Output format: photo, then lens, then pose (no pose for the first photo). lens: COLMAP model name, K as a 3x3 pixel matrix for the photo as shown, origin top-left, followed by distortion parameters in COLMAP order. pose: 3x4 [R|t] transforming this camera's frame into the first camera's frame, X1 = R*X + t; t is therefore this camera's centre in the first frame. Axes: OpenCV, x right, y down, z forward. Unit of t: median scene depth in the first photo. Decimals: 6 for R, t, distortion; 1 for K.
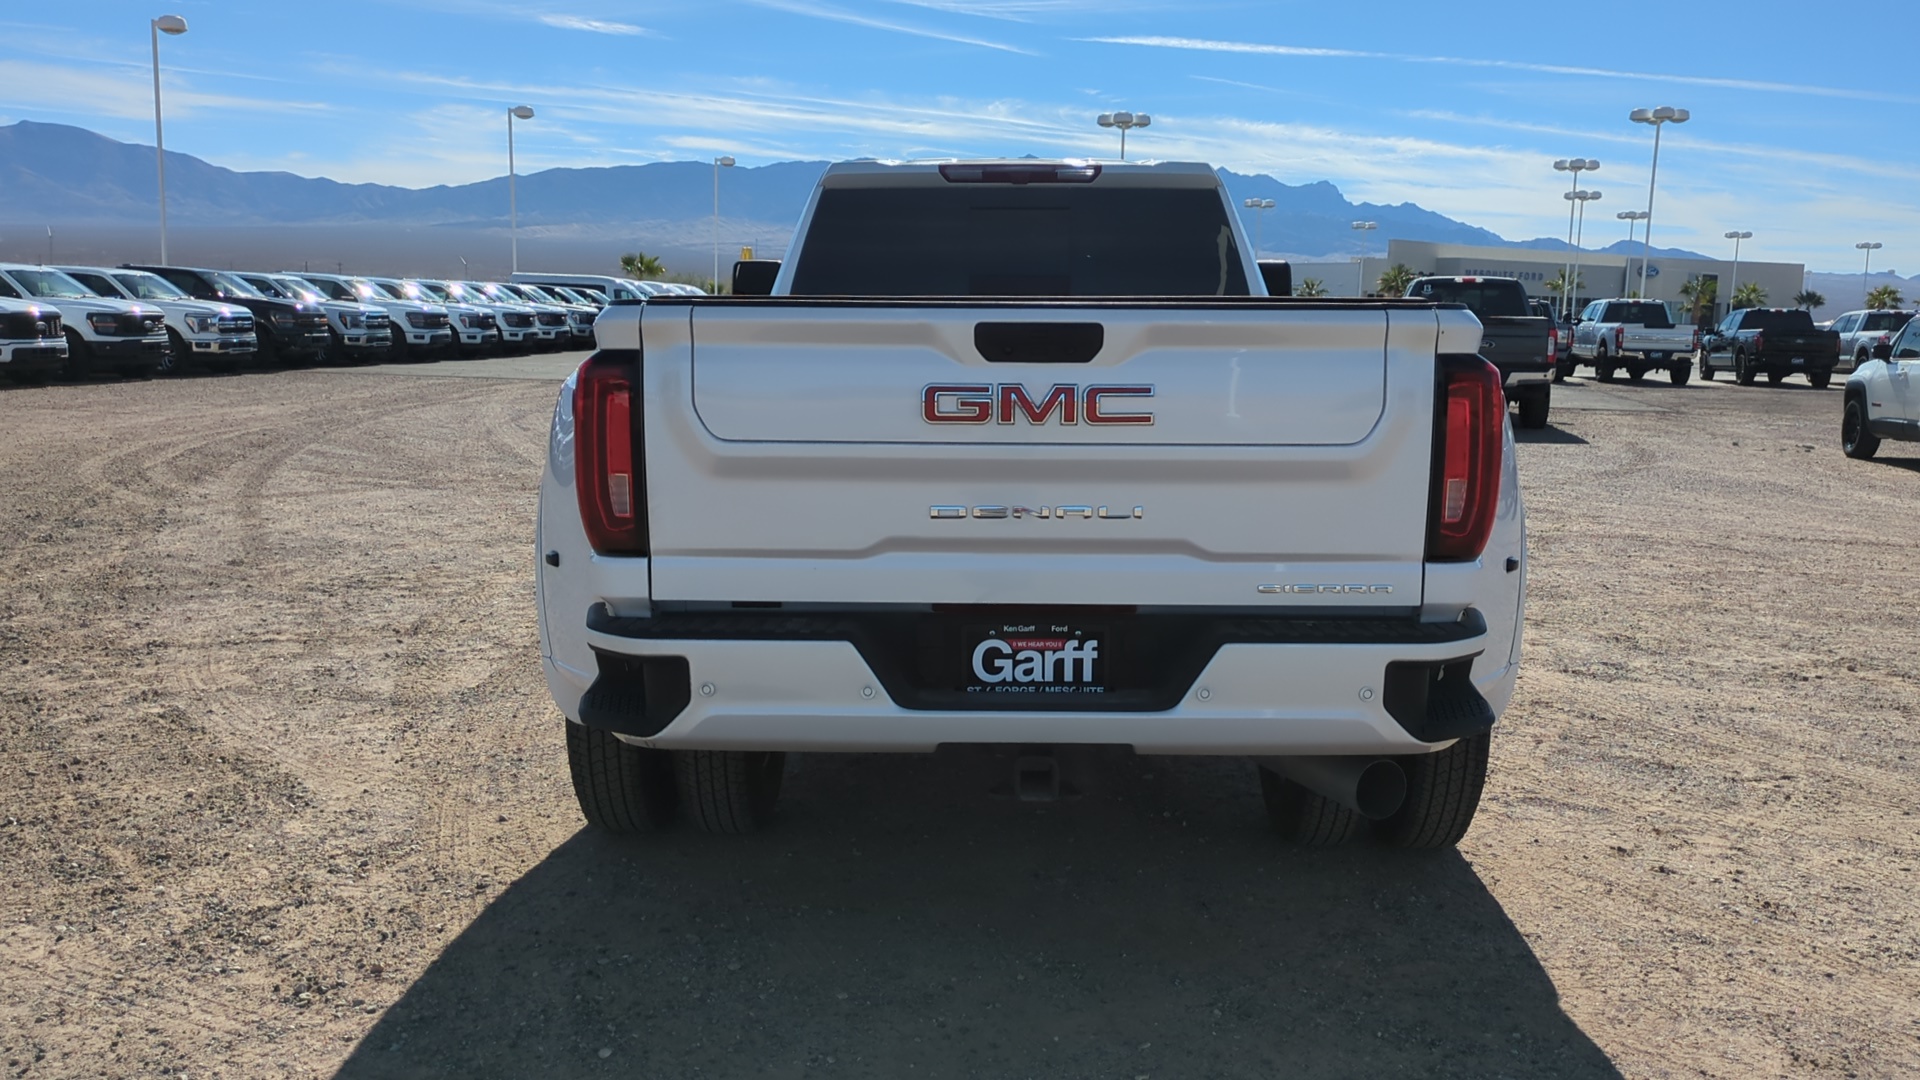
lens RADIAL K [[1653.4, 0, 974.1], [0, 1653.4, 522.0], [0, 0, 1]] dist [0.068287, -0.073661]
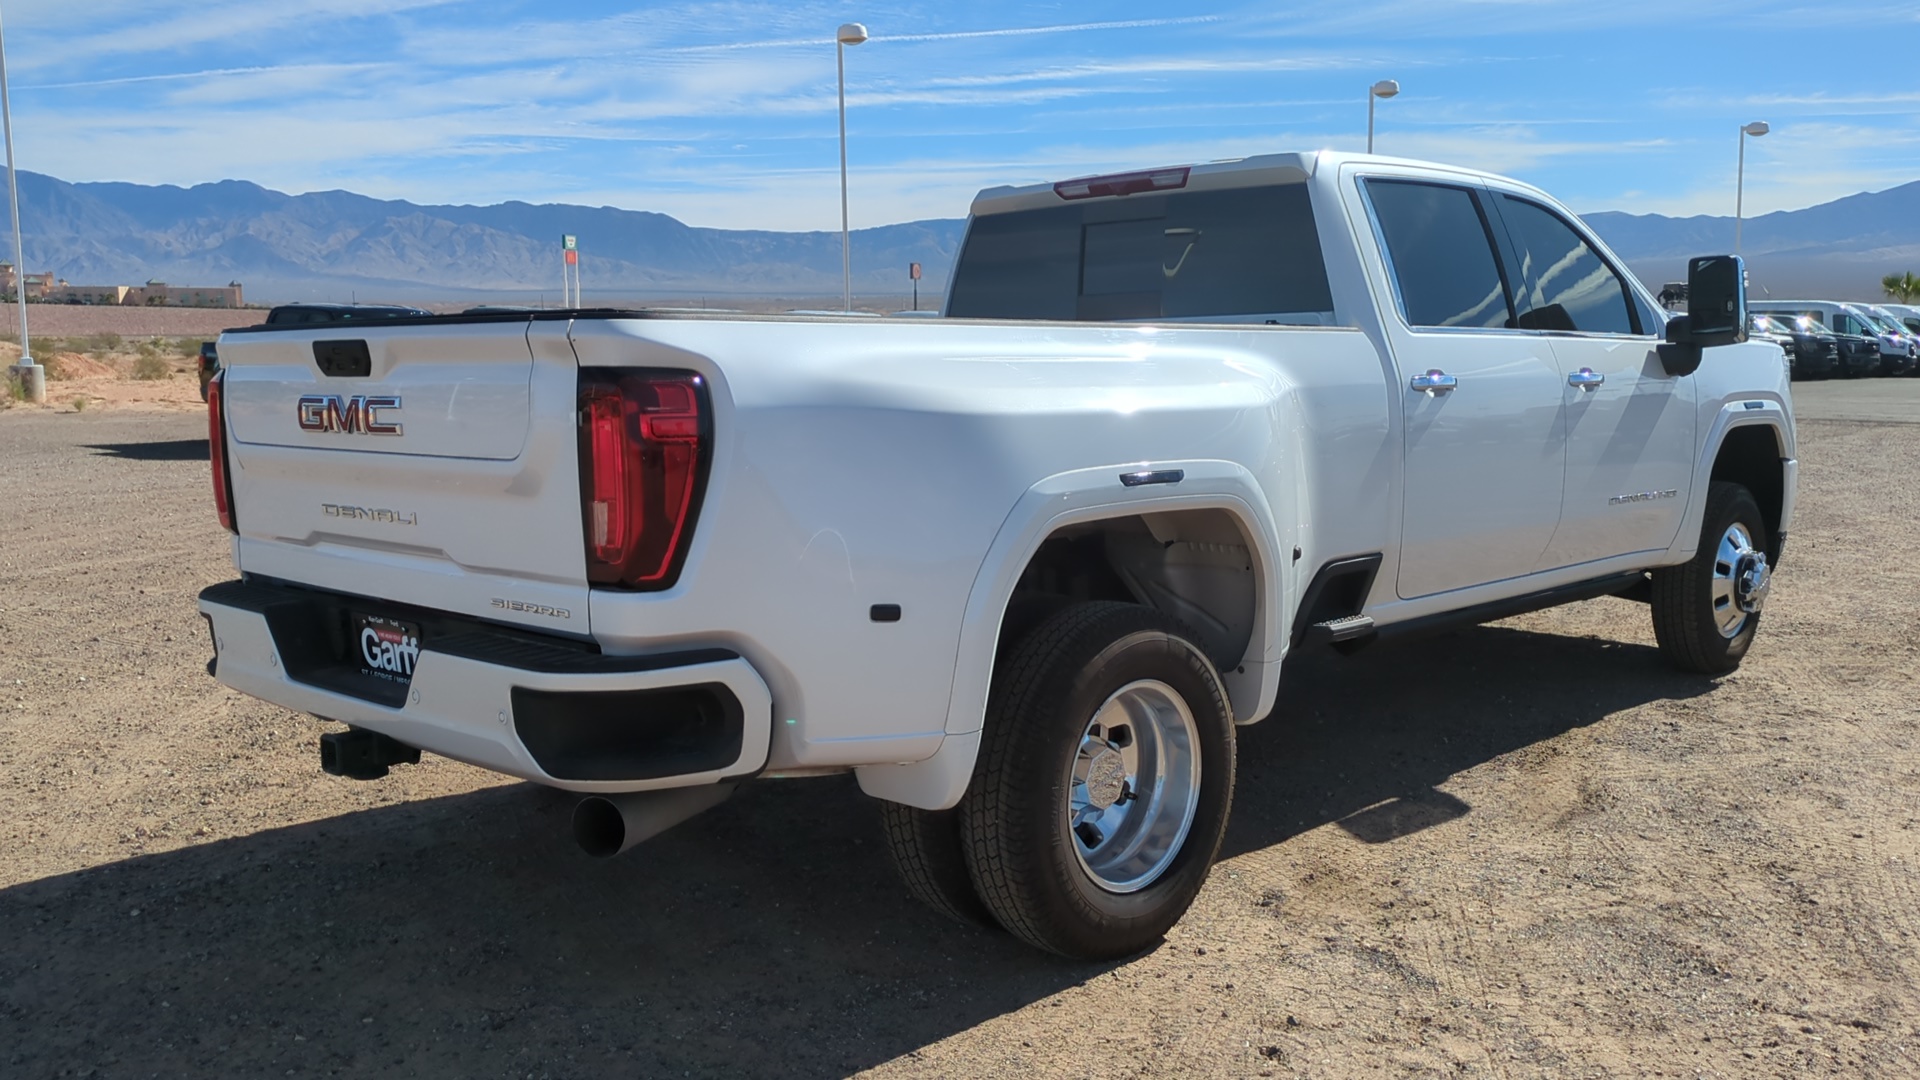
lens RADIAL K [[1653.4, 0, 977.9], [0, 1653.4, 540.0], [0, 0, 1]] dist [0.068287, -0.073661]
pose [[0.727391, 0.060448, -0.683556, 1.062923], [-0.068103, 0.997554, 0.015745, -0.032794], [0.682836, 0.035099, 0.729728, 0.461577]]
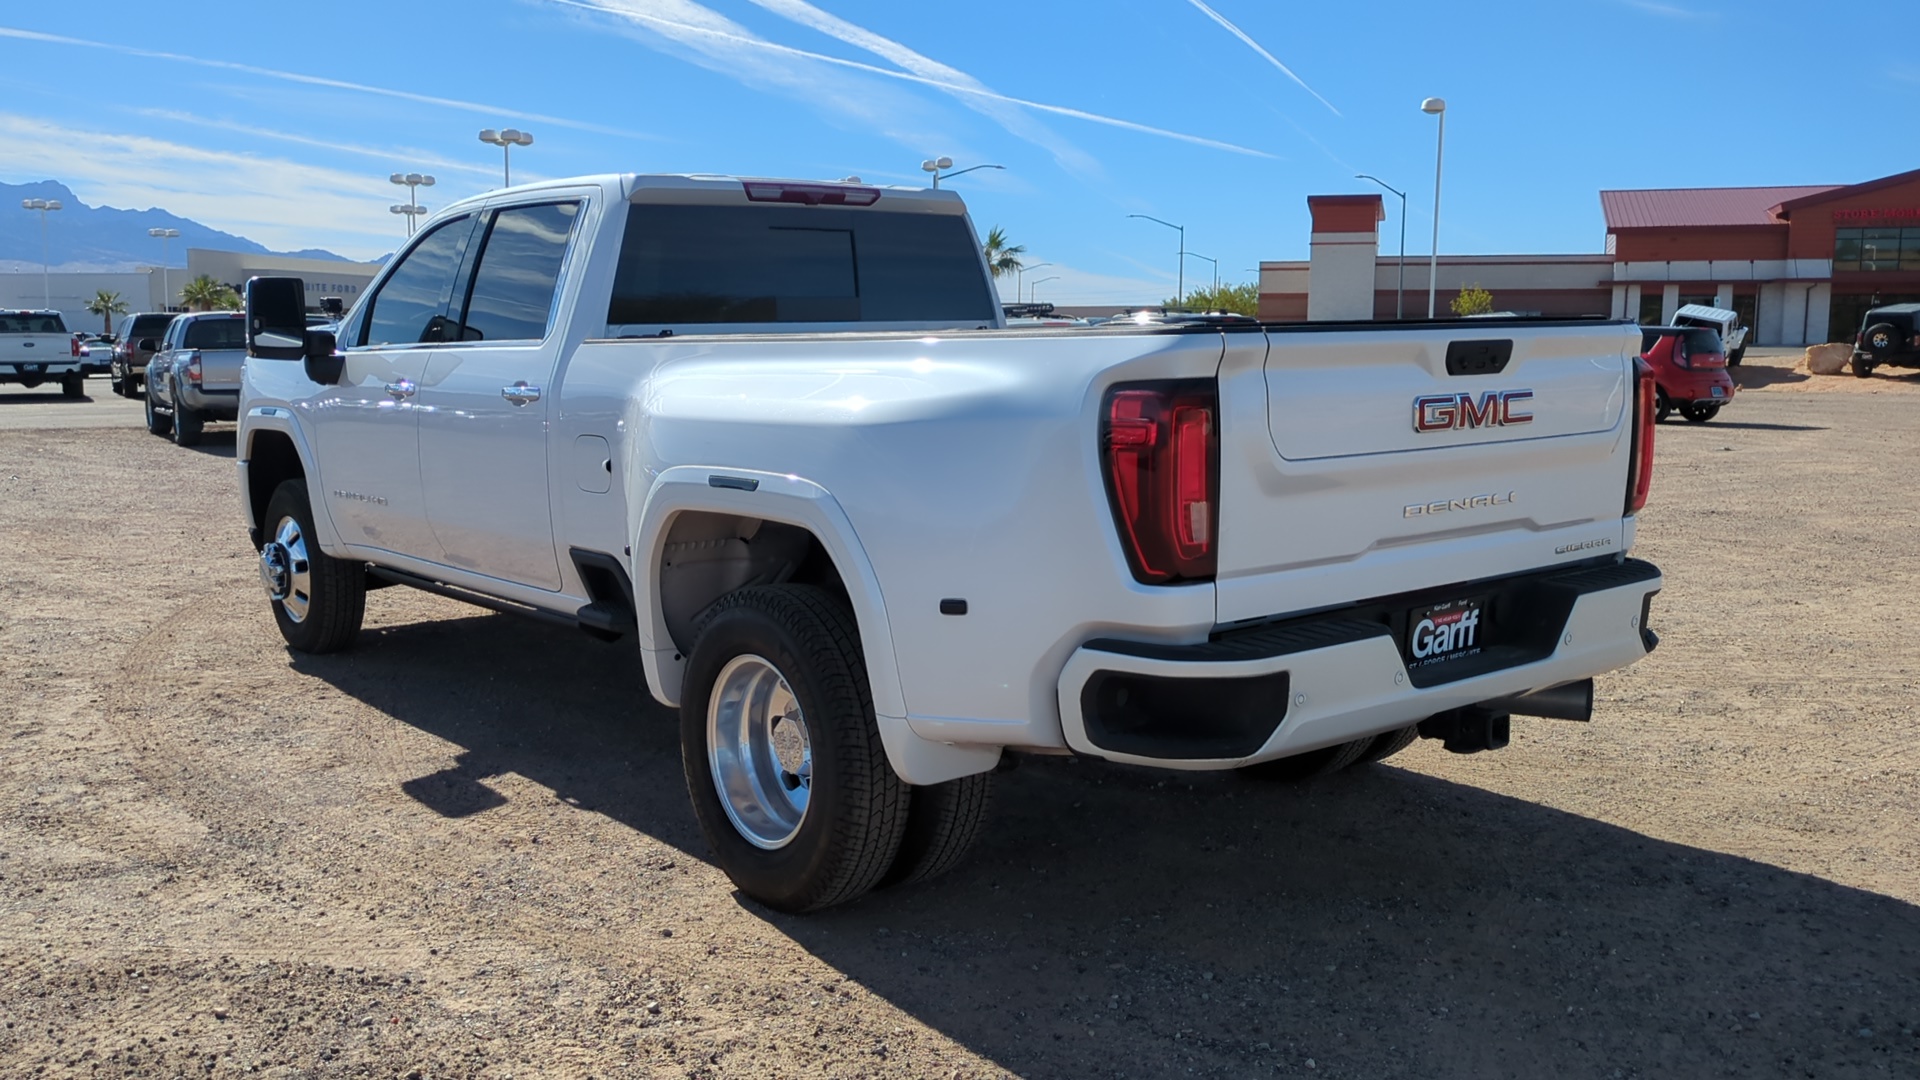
lens RADIAL K [[1653.4, 0, 970.8], [0, 1653.4, 535.3], [0, 0, 1]] dist [0.068287, -0.073661]
pose [[0.766466, -0.096796, 0.634949, -0.946291], [0.096502, 0.994712, 0.035149, -0.056884], [-0.634994, 0.034333, 0.771754, 0.313239]]
